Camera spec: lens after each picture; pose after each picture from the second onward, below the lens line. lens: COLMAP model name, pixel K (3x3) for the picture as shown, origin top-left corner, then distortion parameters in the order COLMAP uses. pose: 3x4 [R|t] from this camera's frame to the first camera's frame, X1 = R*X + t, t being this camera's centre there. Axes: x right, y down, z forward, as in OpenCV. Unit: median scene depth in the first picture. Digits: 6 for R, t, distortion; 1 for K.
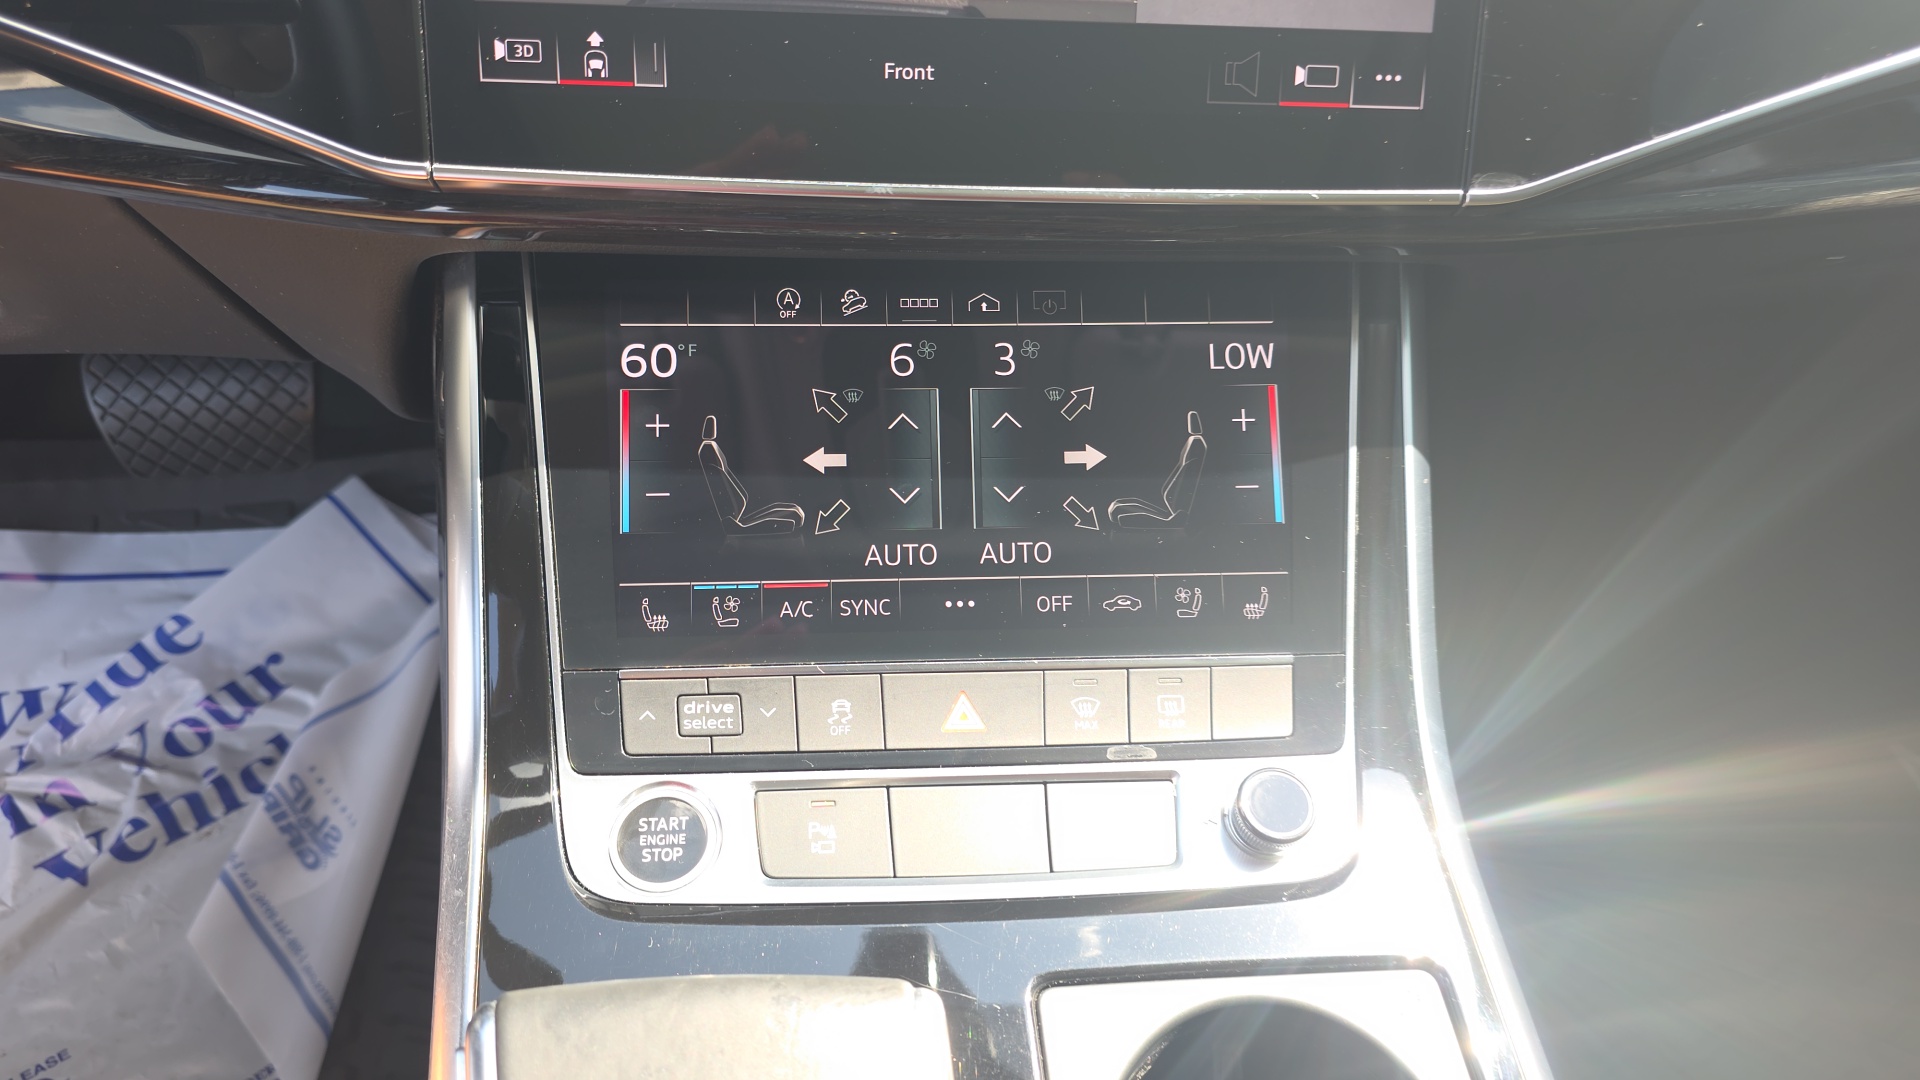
lens RADIAL K [[1348.6, 0, 945.0], [0, 1348.6, 574.1], [0, 0, 1]] dist [0.040760, -0.069498]
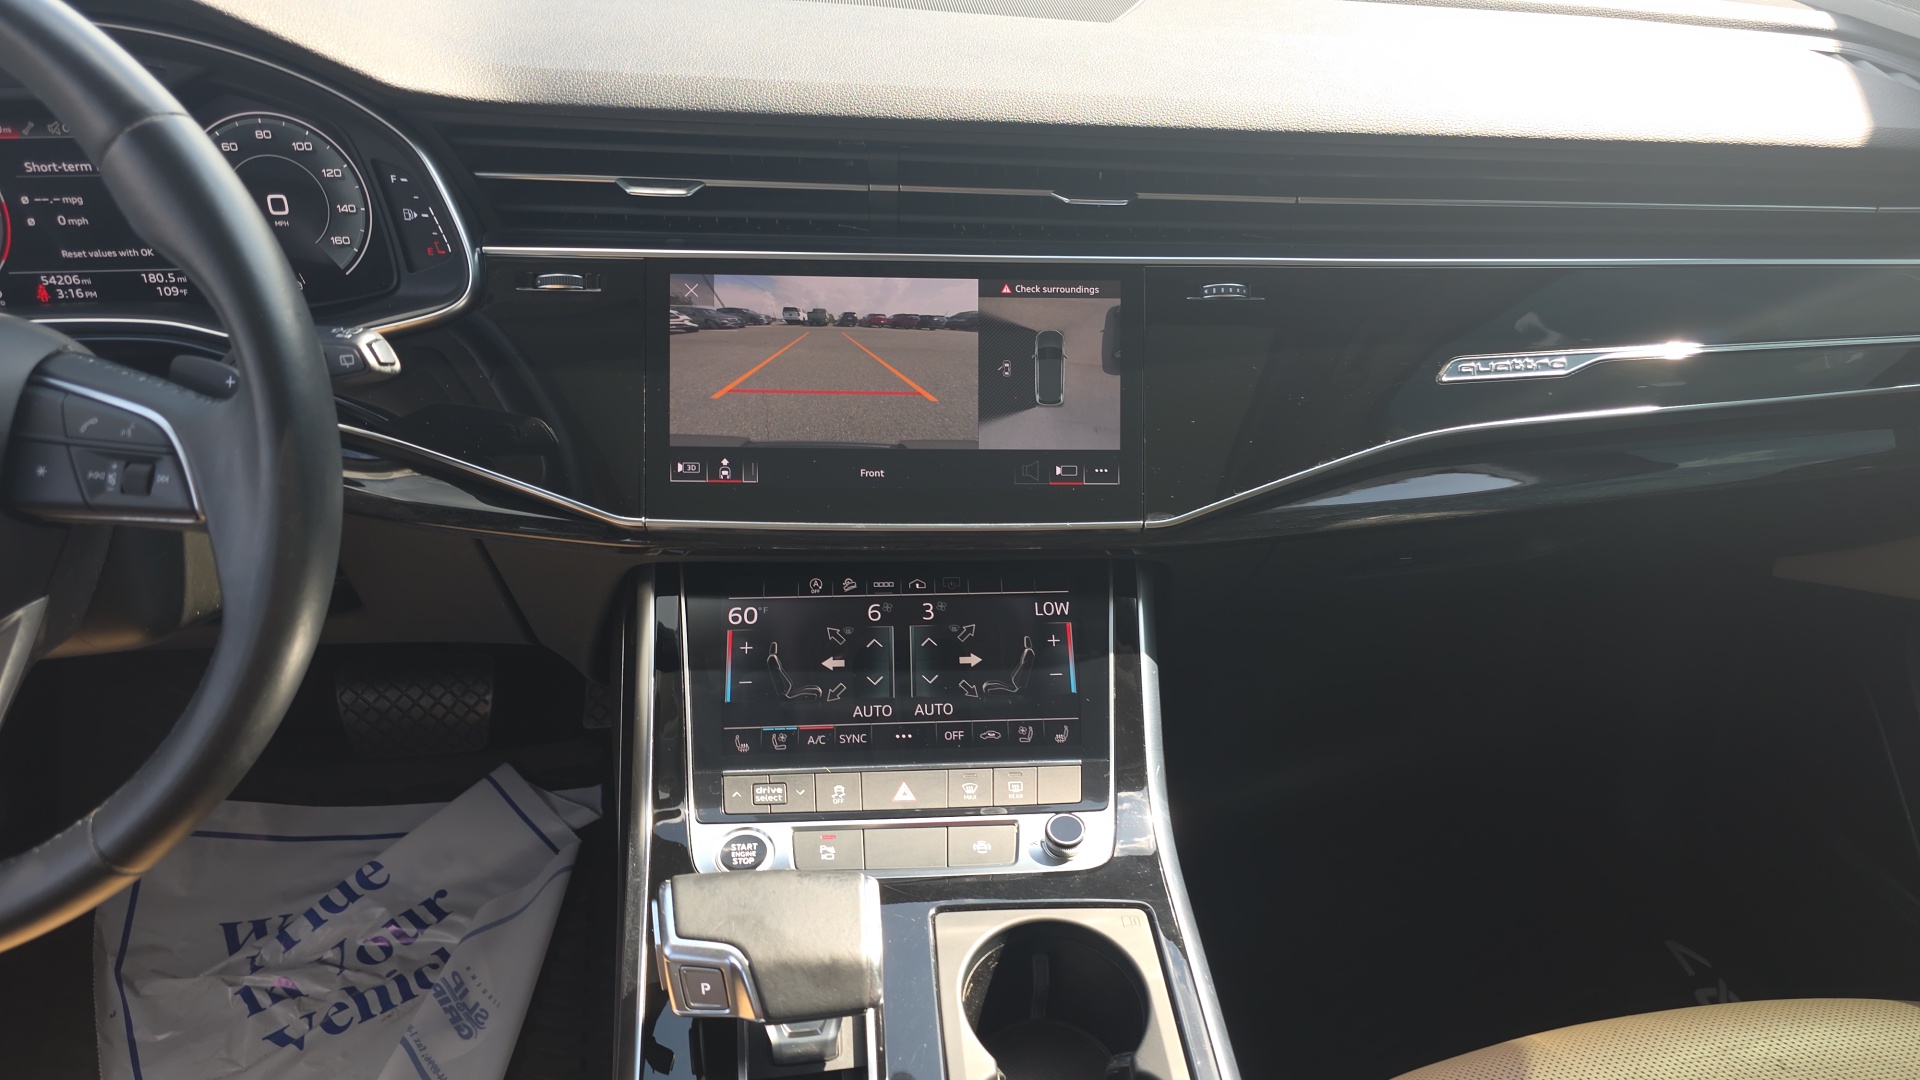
lens RADIAL K [[1310.6, 0, 972.1], [0, 1310.6, 581.2], [0, 0, 1]] dist [0.062180, -0.082325]
pose [[0.999685, -0.021783, -0.012494, 0.132436], [0.017605, 0.962728, -0.269897, 0.305036], [0.017907, 0.269592, 0.962808, -0.809229]]
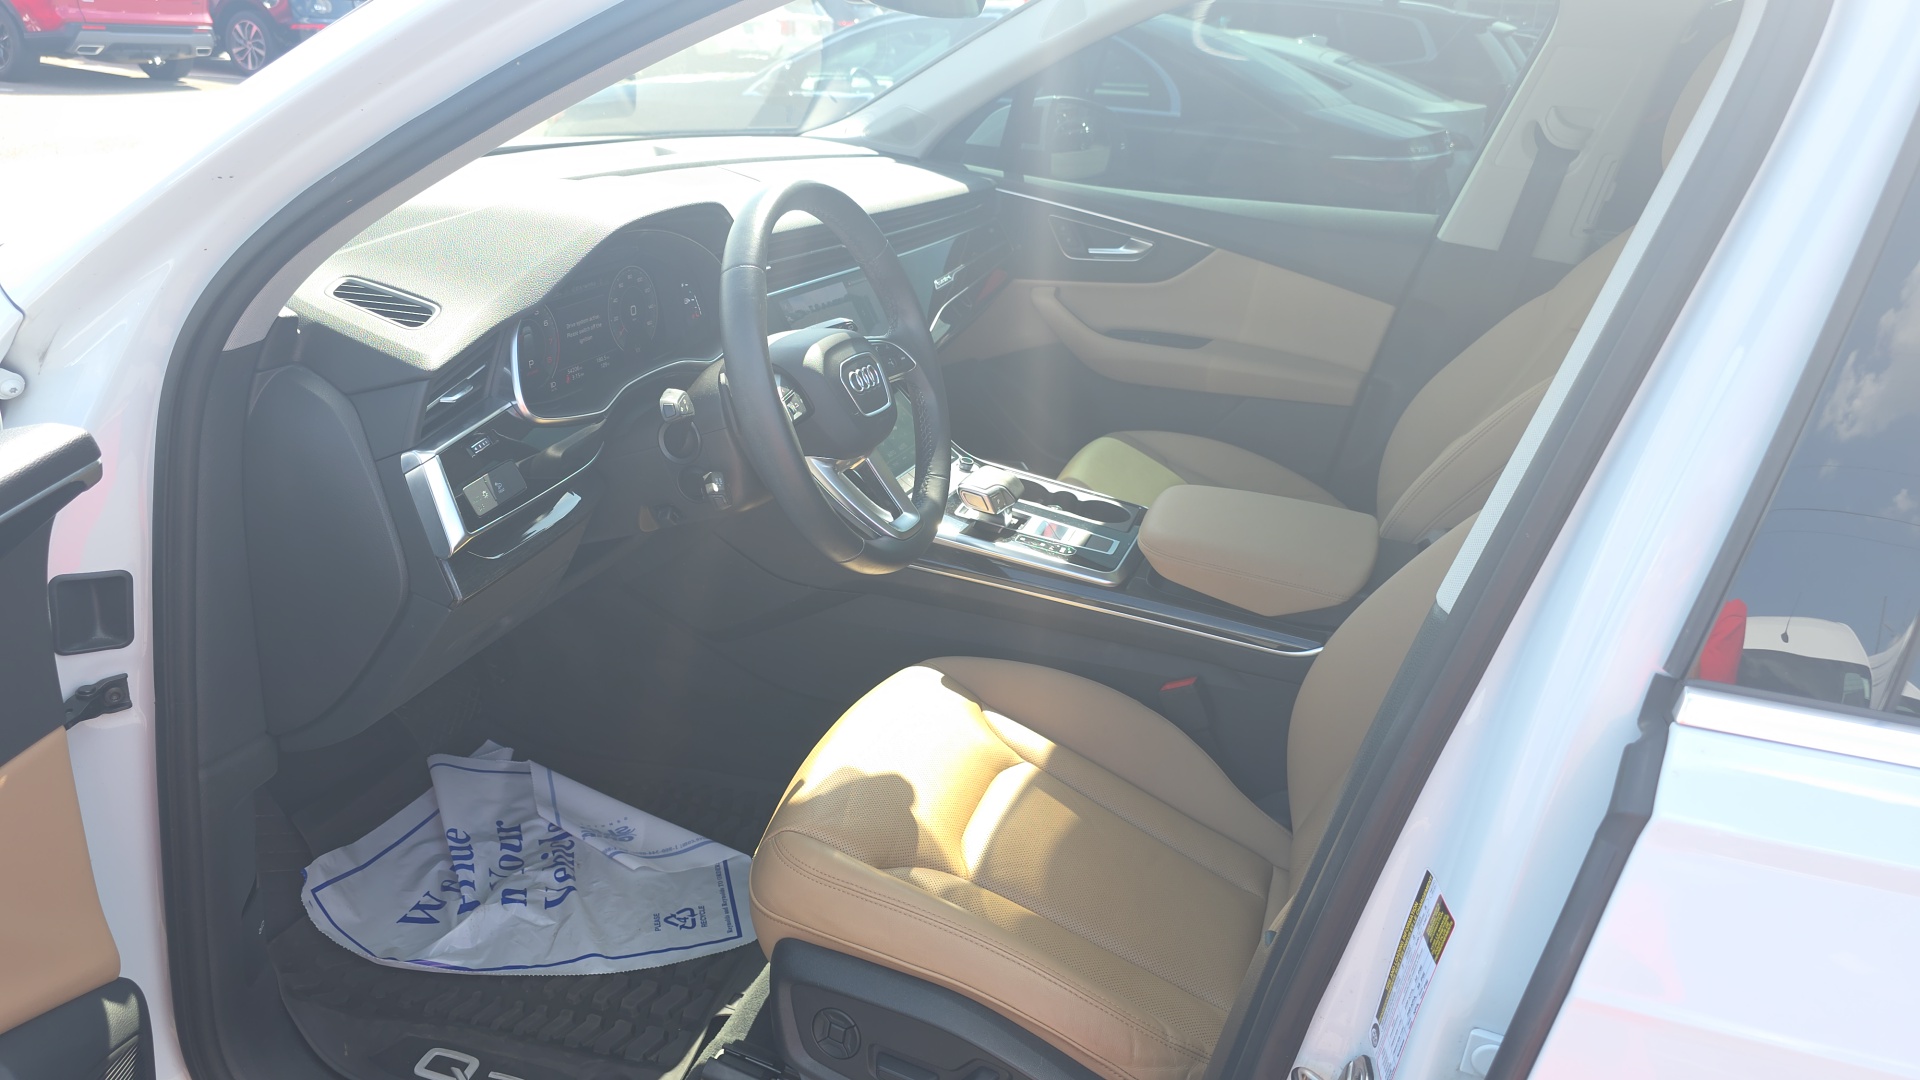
lens RADIAL K [[1283.4, 0, 960.0], [0, 1283.4, 540.0], [0, 0, 1]] dist [0.002632, -0.000467]
pose [[0.454068, -0.363038, 0.813650, -3.566595], [0.619469, 0.785008, 0.004556, 0.340310], [-0.640375, 0.501962, 0.581338, -1.541503]]
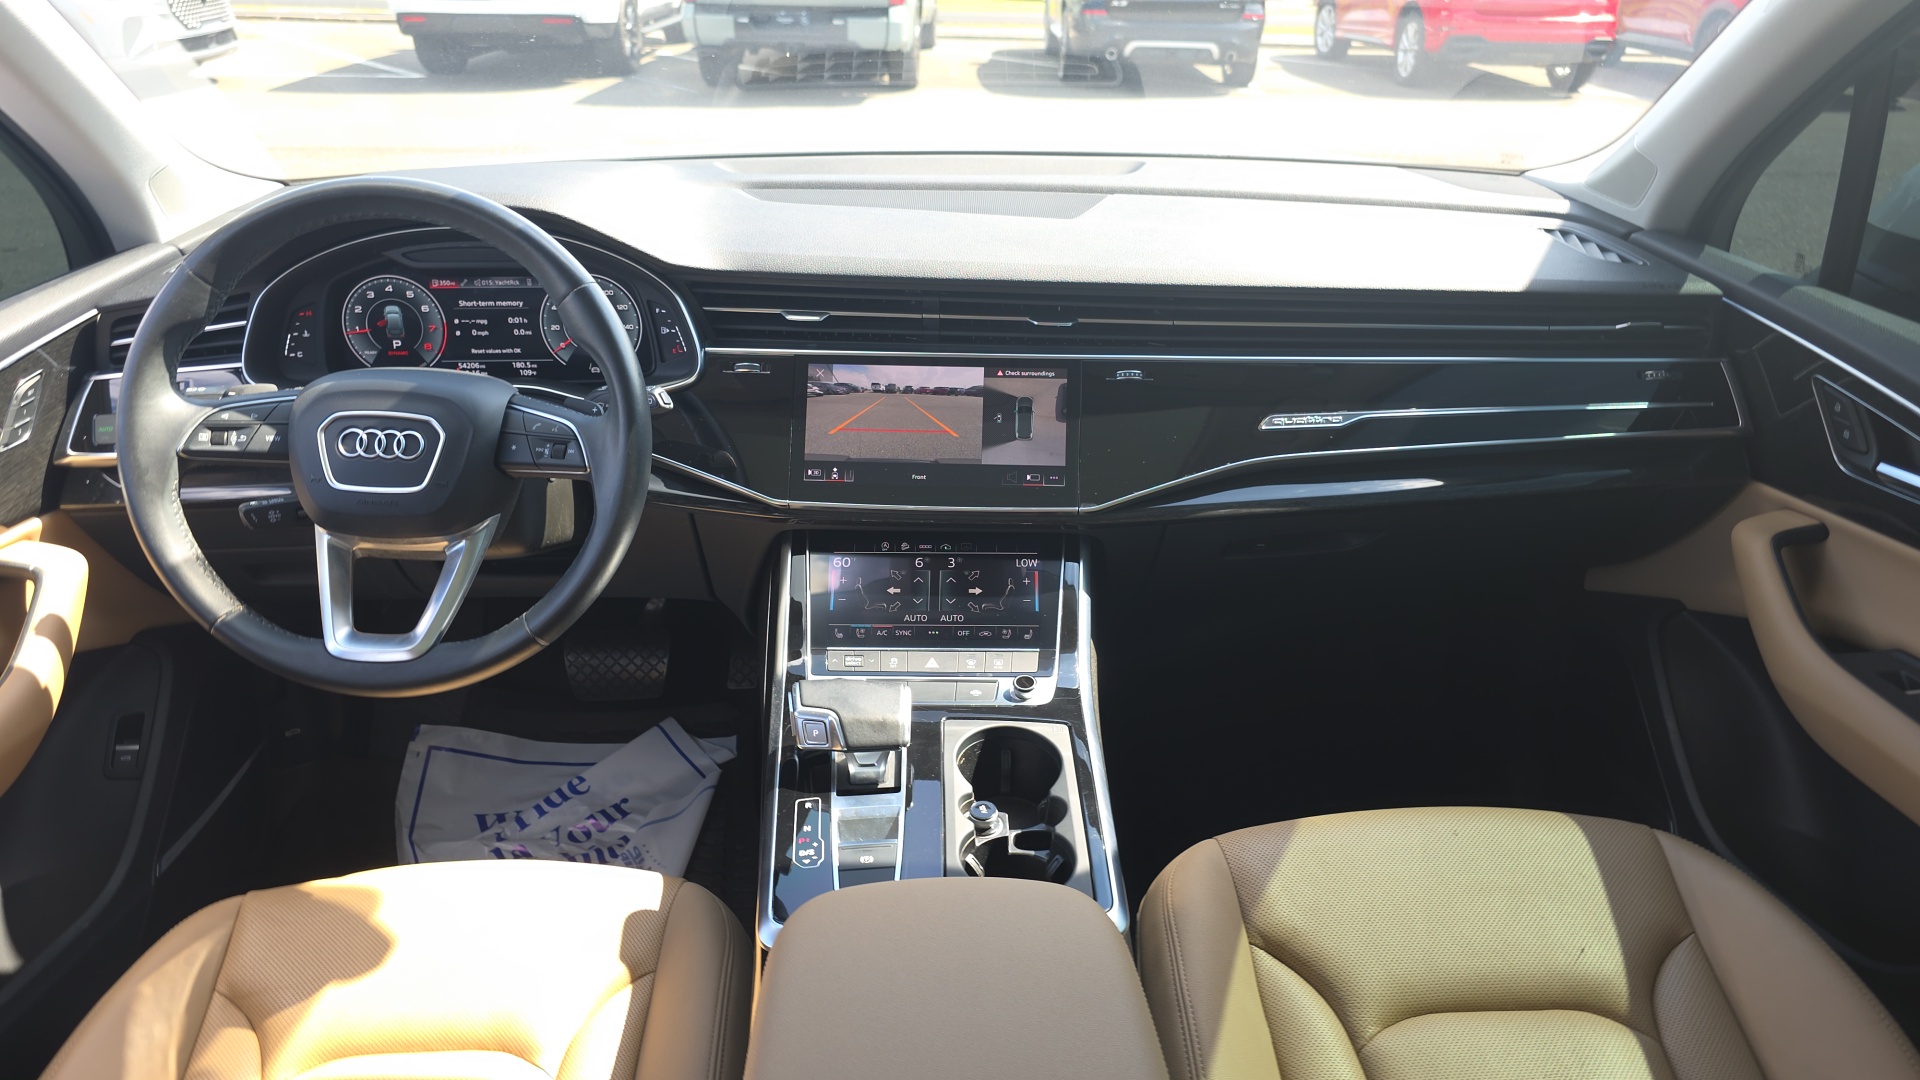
lens RADIAL K [[1289.2, 0, 950.3], [0, 1289.2, 543.0], [0, 0, 1]] dist [0.062558, -0.089398]
pose [[0.994718, -0.005880, -0.102473, 0.357075], [-0.033456, 0.925261, -0.377853, 0.956343], [0.097036, 0.379286, 0.920177, -1.836585]]
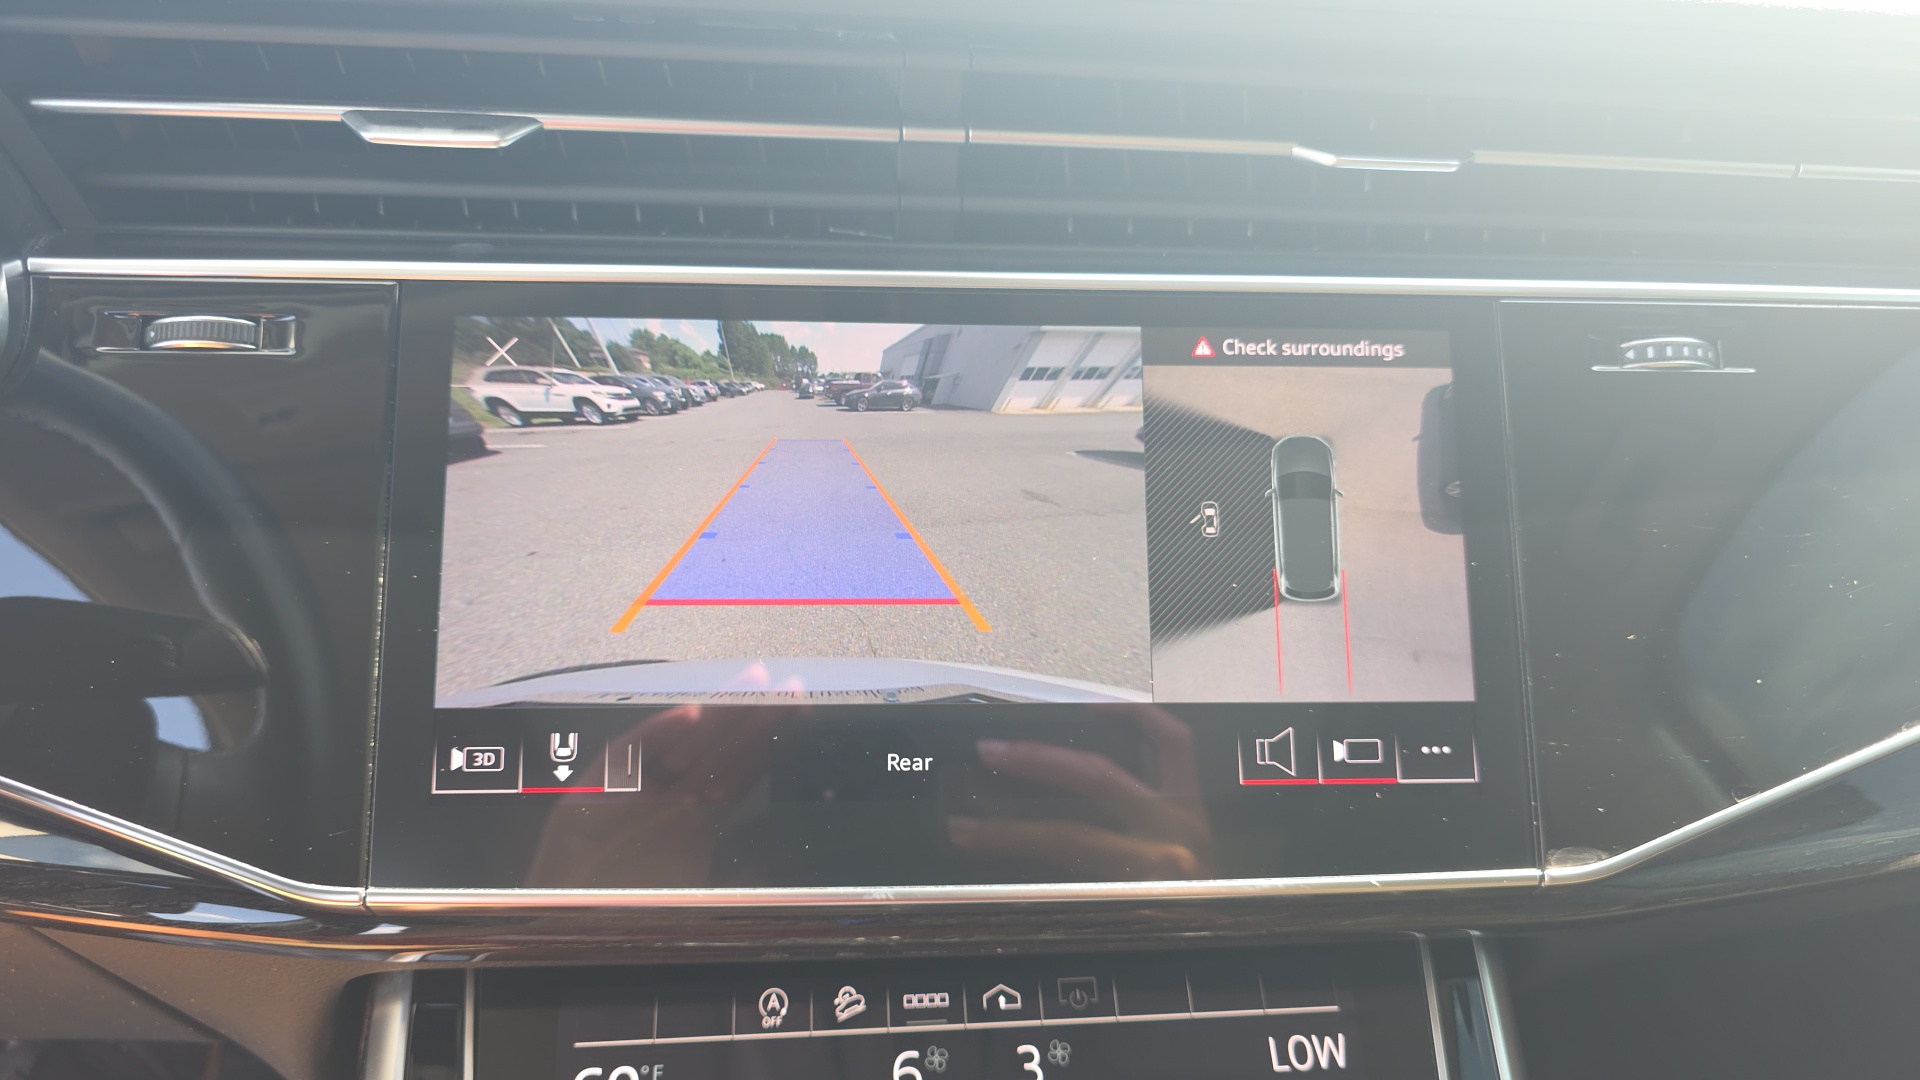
lens RADIAL K [[1375.4, 0, 957.9], [0, 1375.4, 538.1], [0, 0, 1]] dist [-0.011311, -0.015464]
pose [[0.999499, -0.028766, 0.013174, -0.002155], [0.031633, 0.916788, -0.398119, -0.123812], [-0.000625, 0.398336, 0.917239, 0.085771]]
